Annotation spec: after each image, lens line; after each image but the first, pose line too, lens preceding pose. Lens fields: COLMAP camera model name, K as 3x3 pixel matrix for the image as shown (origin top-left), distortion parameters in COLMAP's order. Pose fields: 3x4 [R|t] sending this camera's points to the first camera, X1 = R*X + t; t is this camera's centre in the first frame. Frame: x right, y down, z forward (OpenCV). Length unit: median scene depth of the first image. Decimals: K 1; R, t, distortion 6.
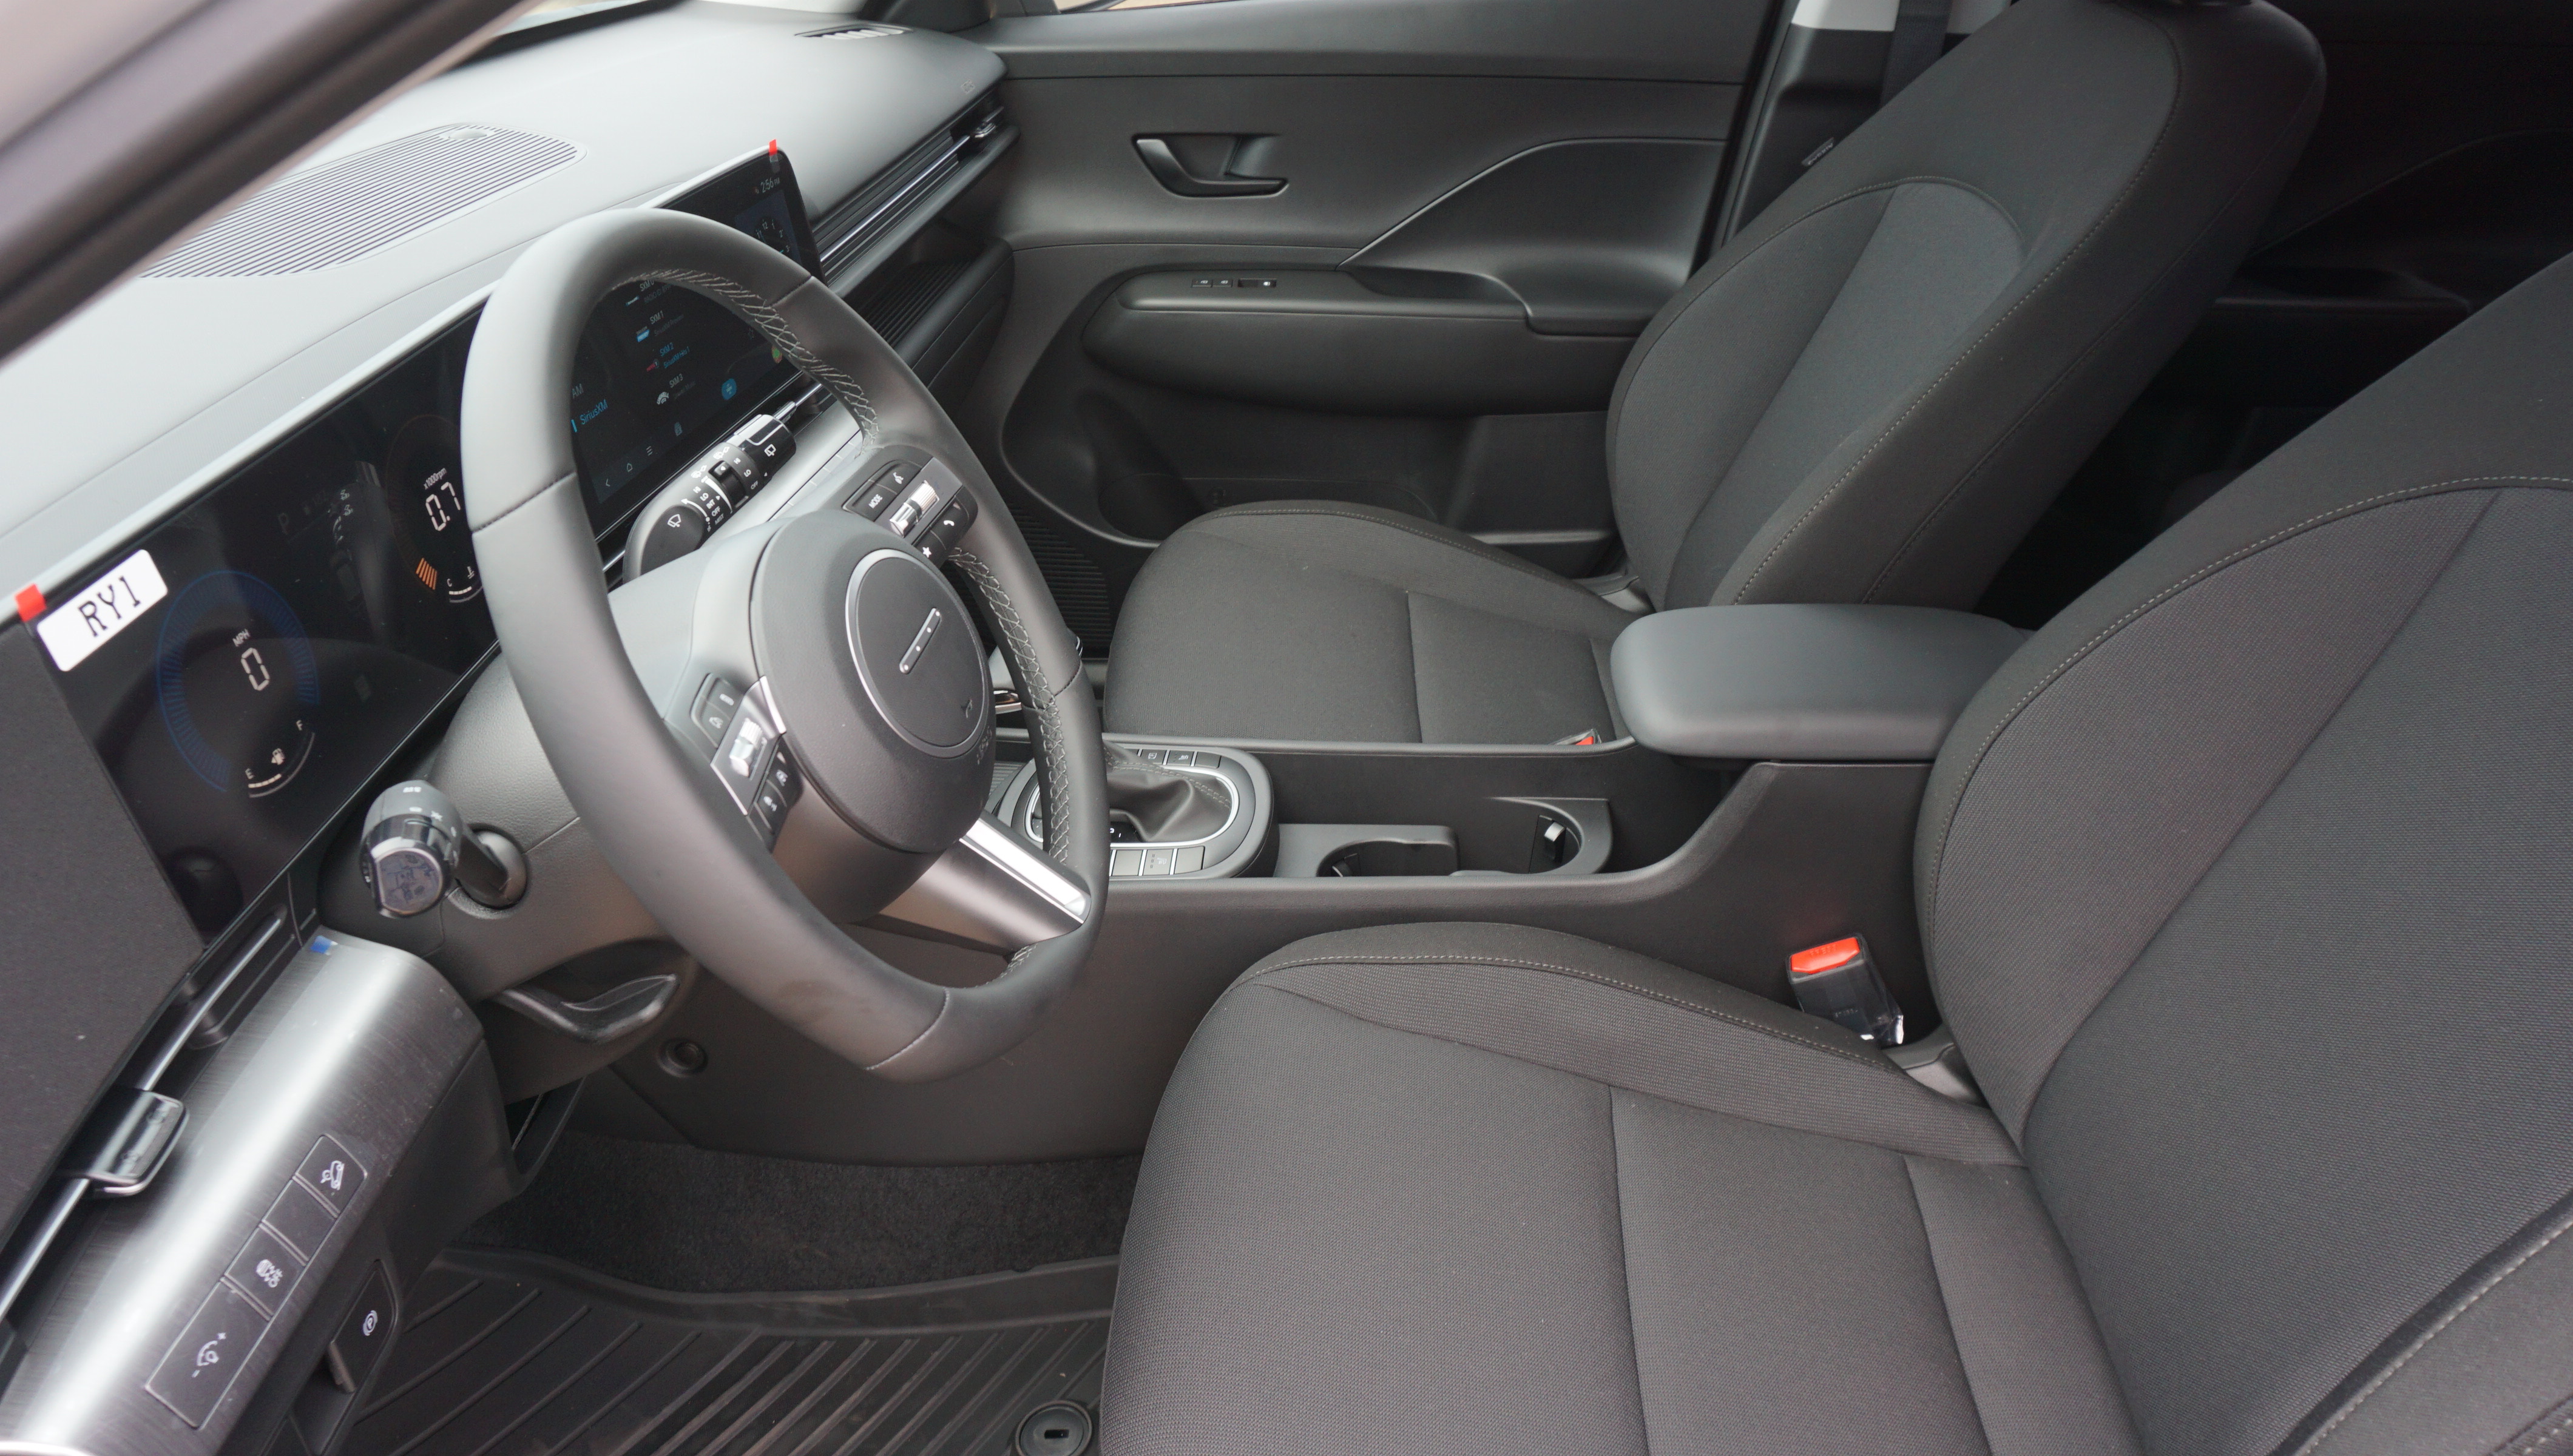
lens RADIAL K [[1717.2, 0, 1297.8], [0, 1717.2, 726.0], [0, 0, 1]] dist [-0.070624, 0.041820]
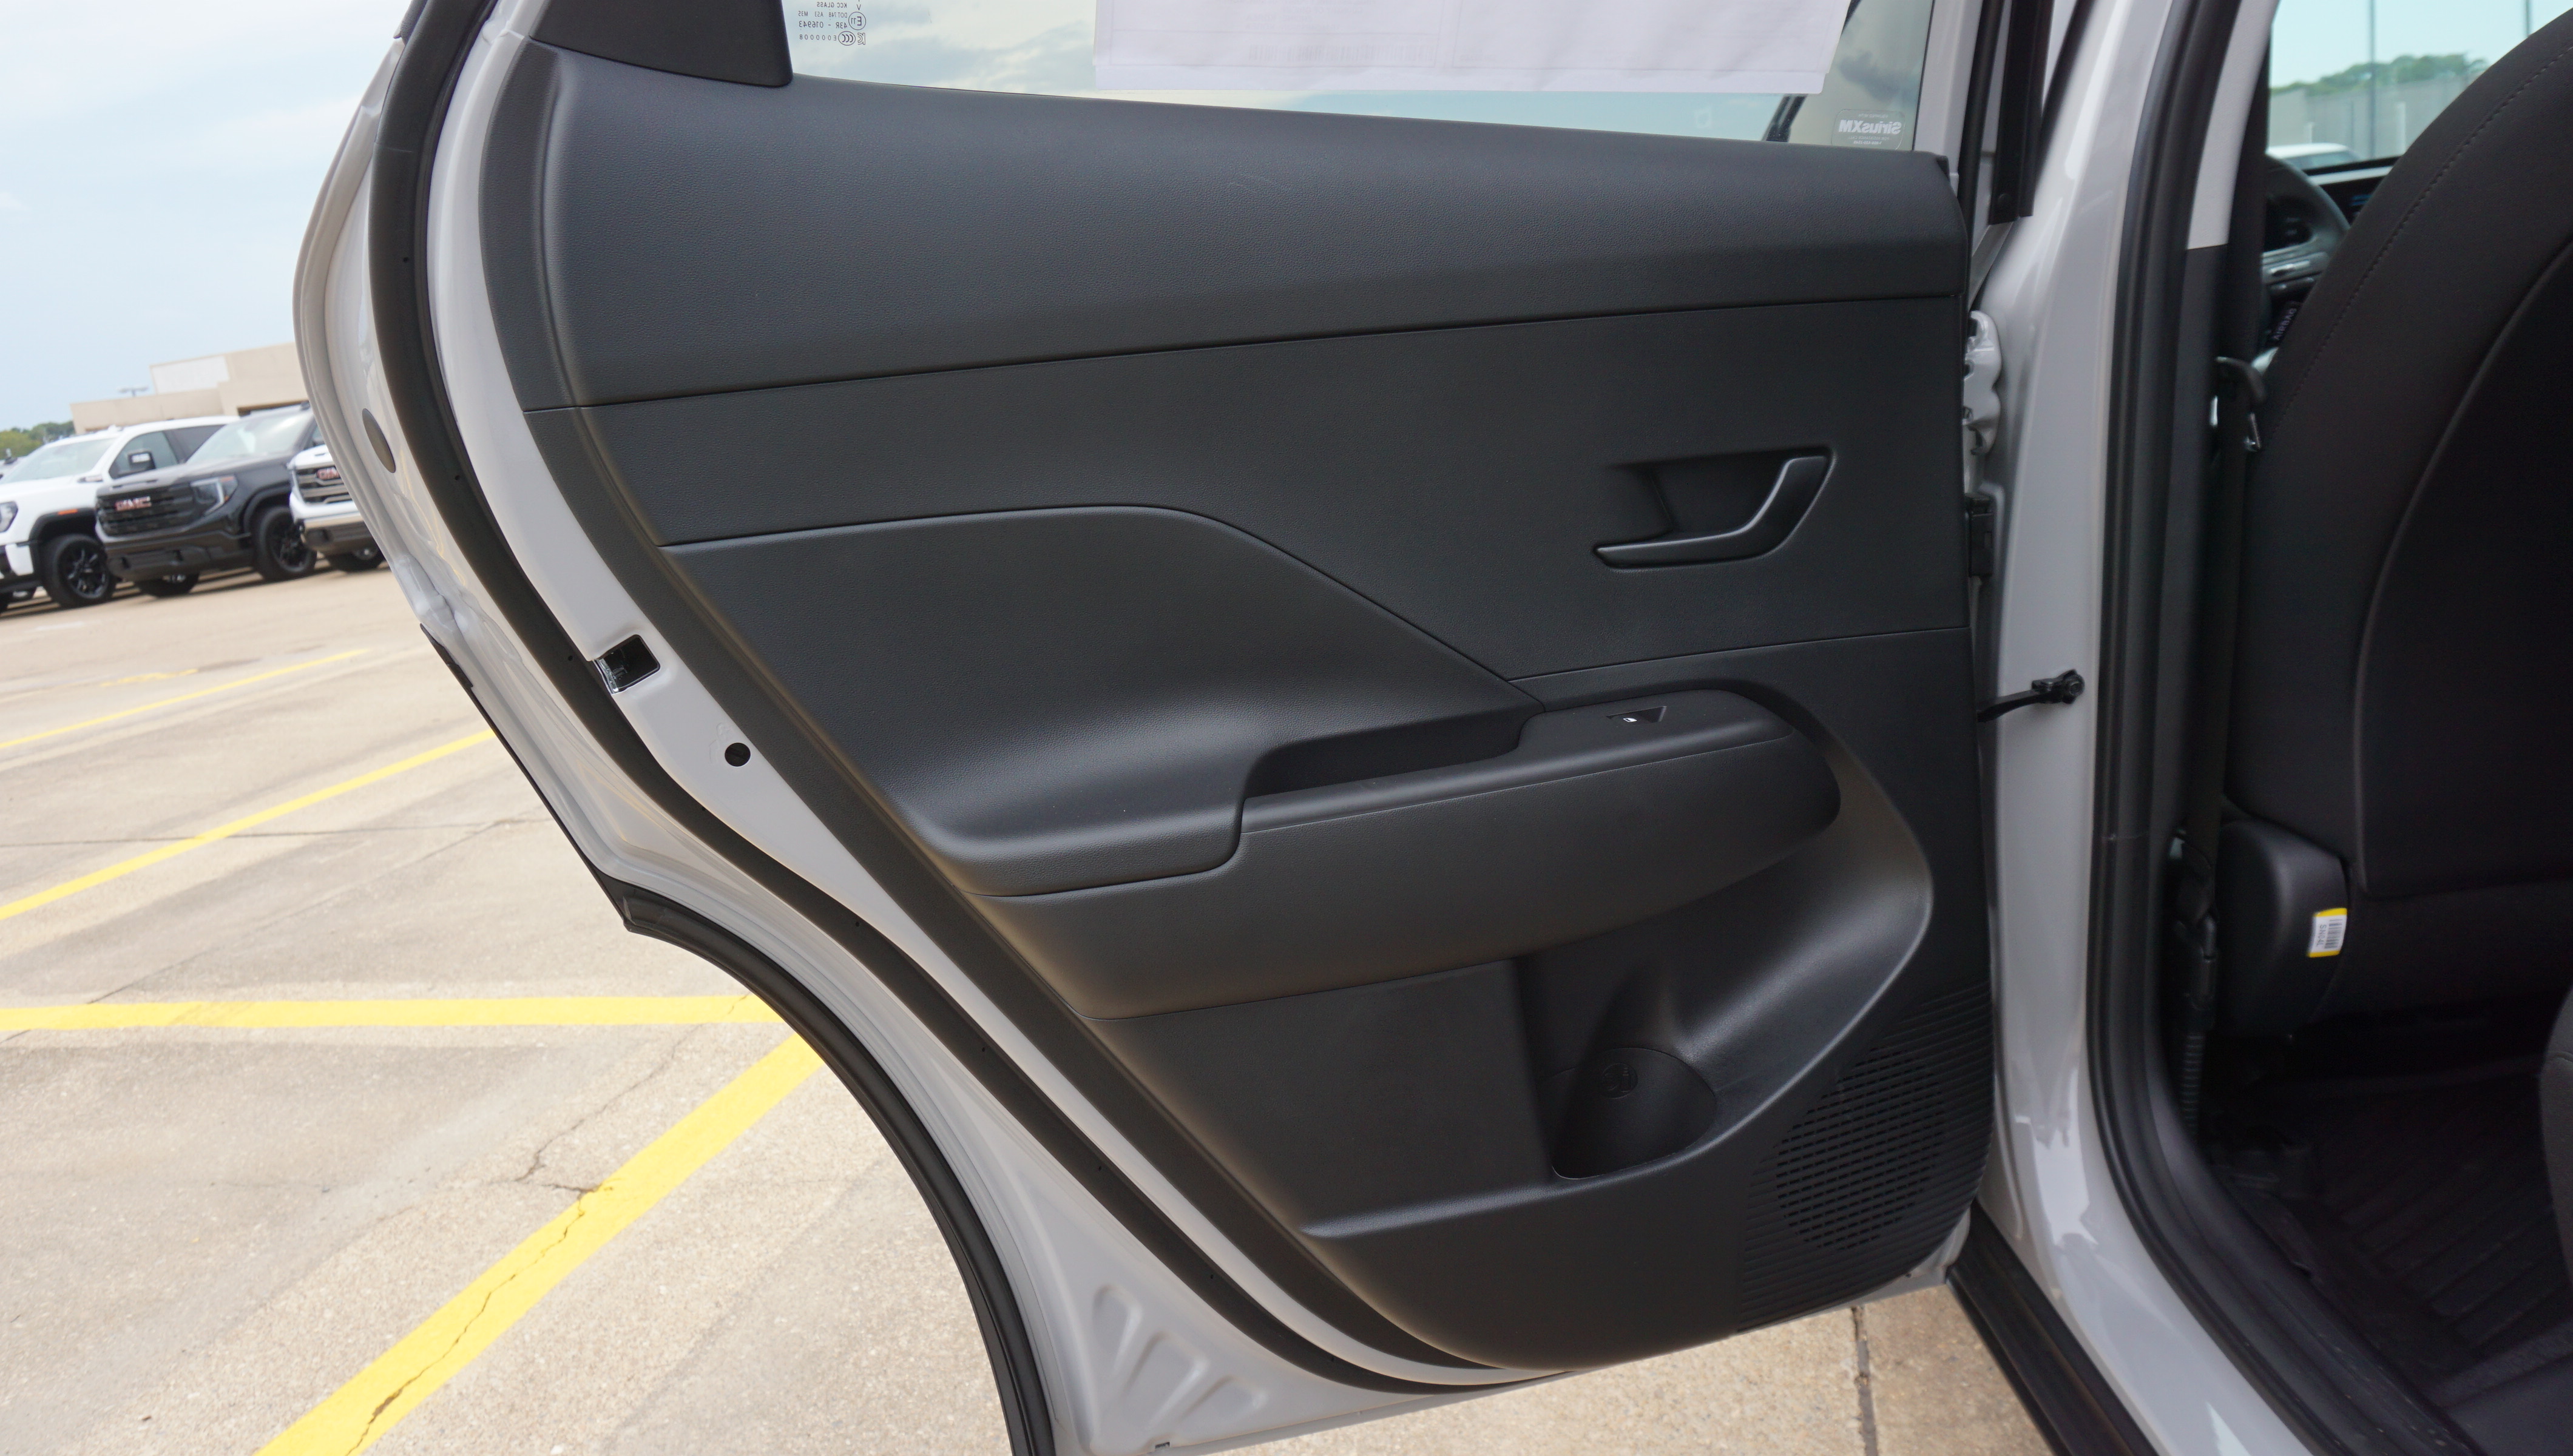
lens RADIAL K [[1718.1, 0, 1295.4], [0, 1718.1, 724.8], [0, 0, 1]] dist [-0.047204, 0.035536]
pose [[0.006466, 0.246607, -0.969094, 1.092584], [-0.386753, 0.894315, 0.224997, 0.217375], [0.922161, 0.373345, 0.101159, -0.103723]]
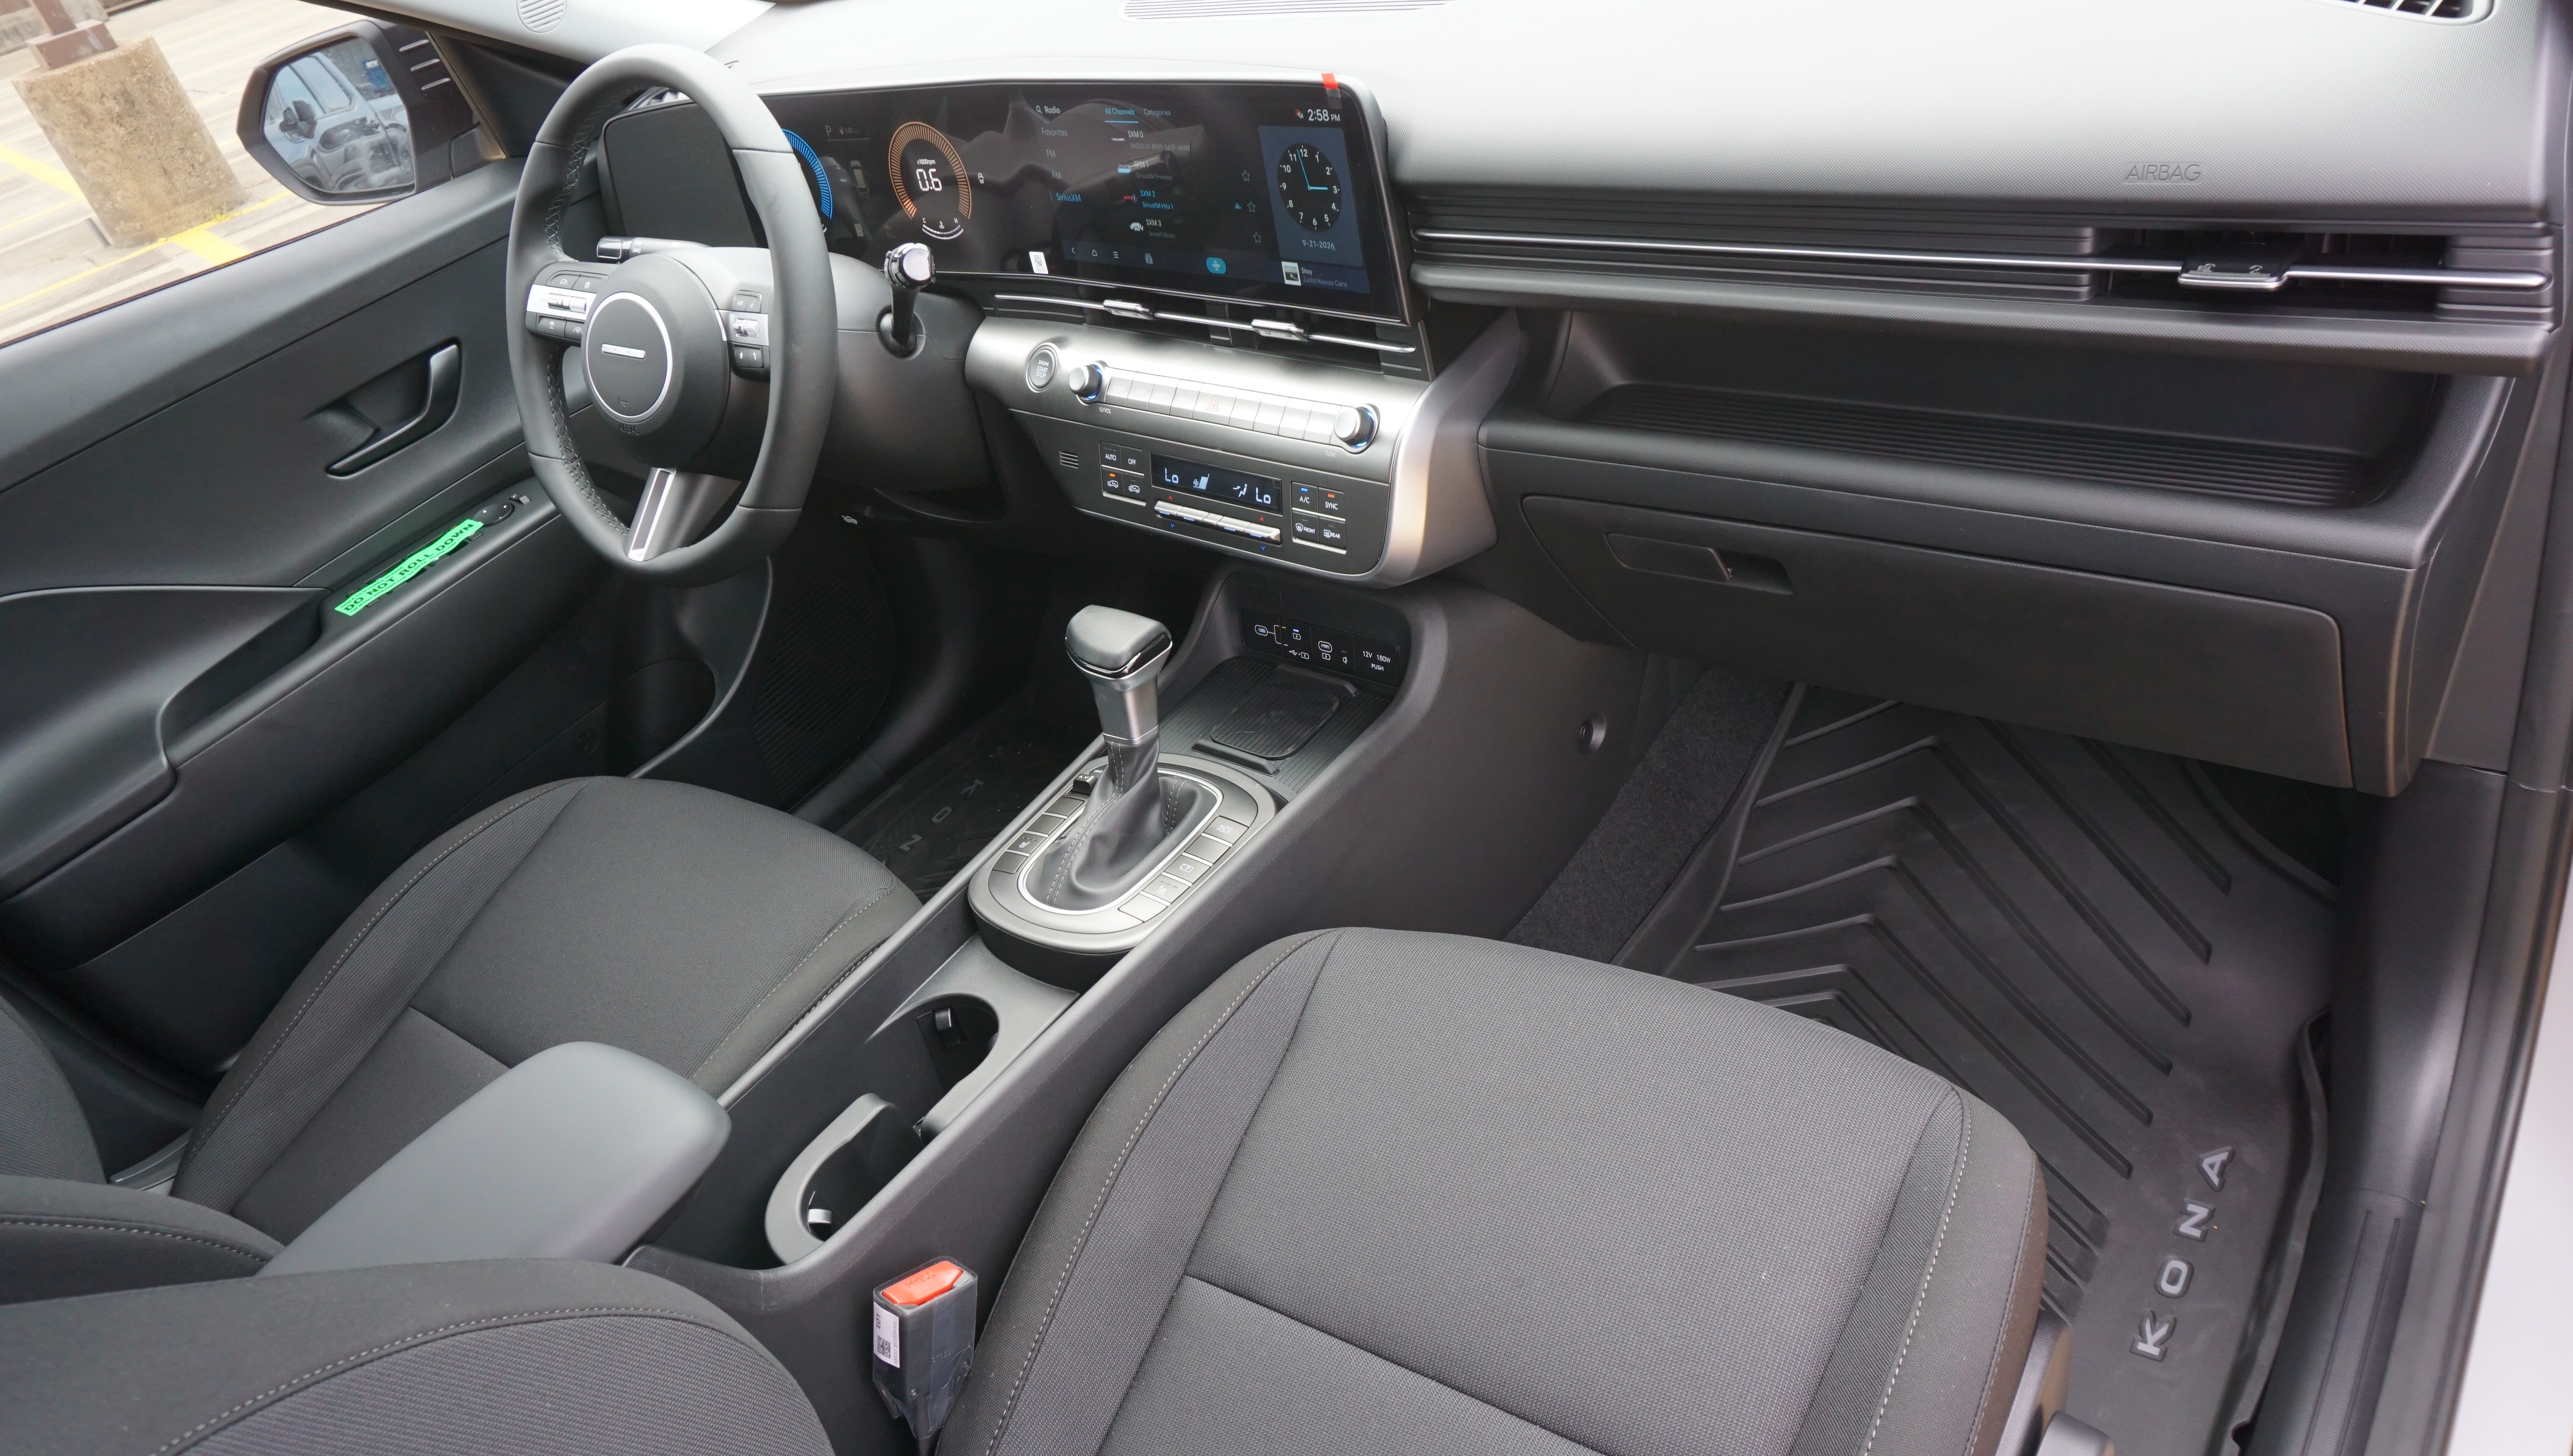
lens RADIAL K [[1718.1, 0, 1295.4], [0, 1718.1, 724.8], [0, 0, 1]] dist [-0.047204, 0.035536]
pose [[-0.530165, 0.600491, -0.598611, 0.306880], [-0.207906, 0.592378, 0.778372, -0.599023], [0.822010, 0.537121, -0.189213, 0.967016]]
